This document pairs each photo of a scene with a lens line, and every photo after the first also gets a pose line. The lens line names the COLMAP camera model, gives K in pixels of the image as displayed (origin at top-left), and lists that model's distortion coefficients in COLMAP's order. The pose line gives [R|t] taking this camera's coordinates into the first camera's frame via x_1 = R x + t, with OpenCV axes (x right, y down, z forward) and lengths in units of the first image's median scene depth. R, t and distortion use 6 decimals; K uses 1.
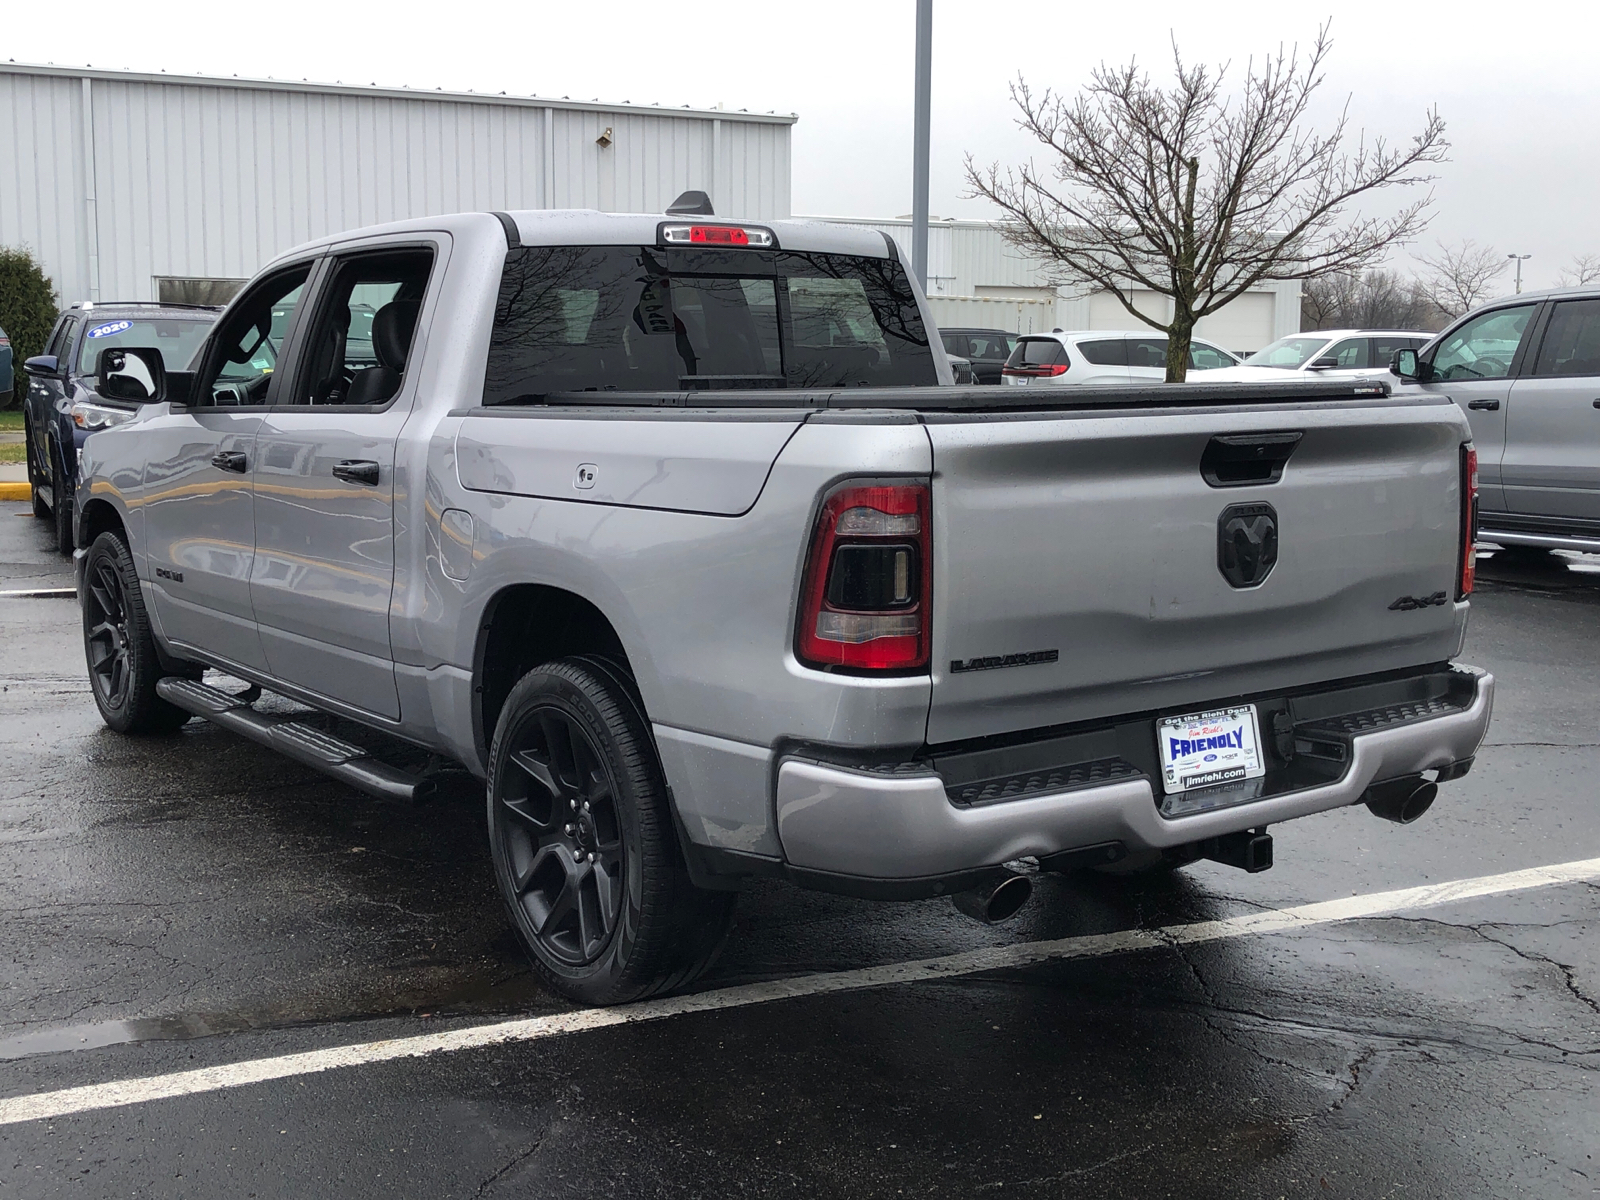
lens RADIAL K [[1834.9, 0, 795.9], [0, 1834.9, 548.7], [0, 0, 1]] dist [0.151670, -0.470392]
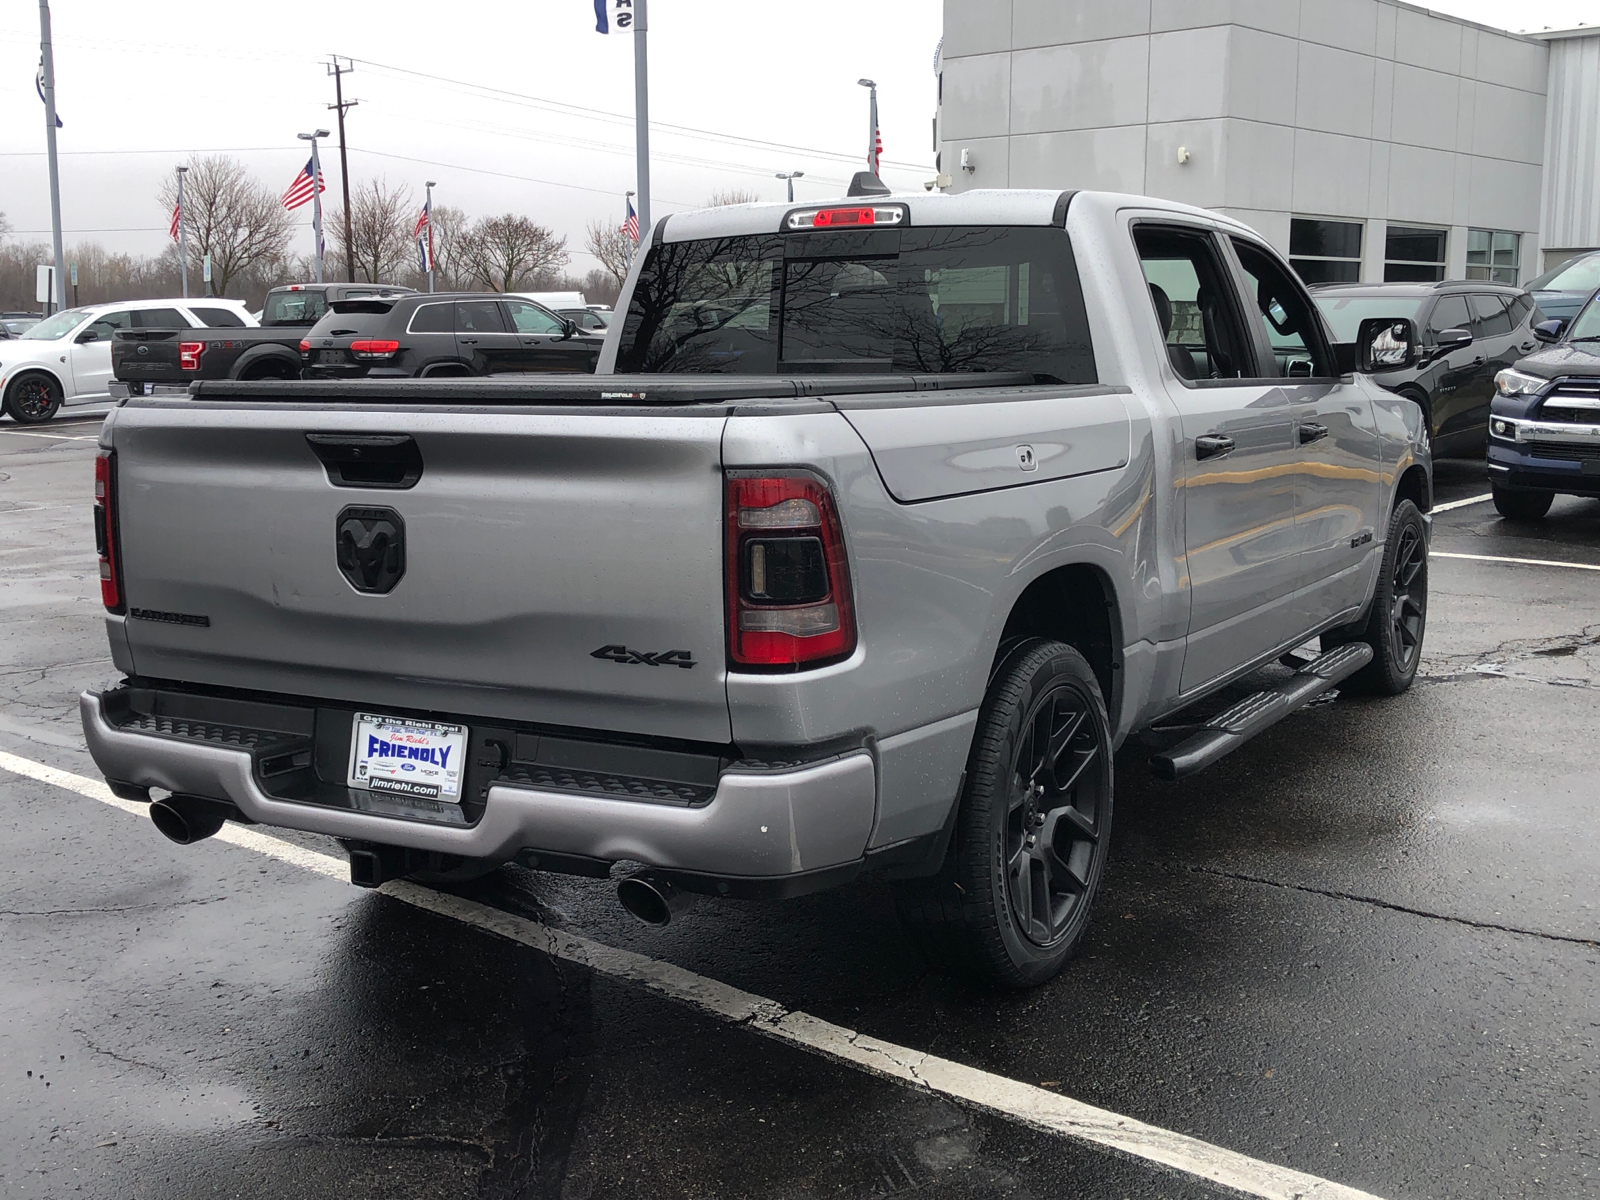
lens RADIAL K [[1834.9, 0, 795.9], [0, 1834.9, 548.7], [0, 0, 1]] dist [0.151670, -0.470392]
pose [[0.398188, 0.107688, -0.910961, 1.169210], [-0.084291, 0.993179, 0.080563, -0.095288], [0.913423, 0.044707, 0.404549, 0.784912]]
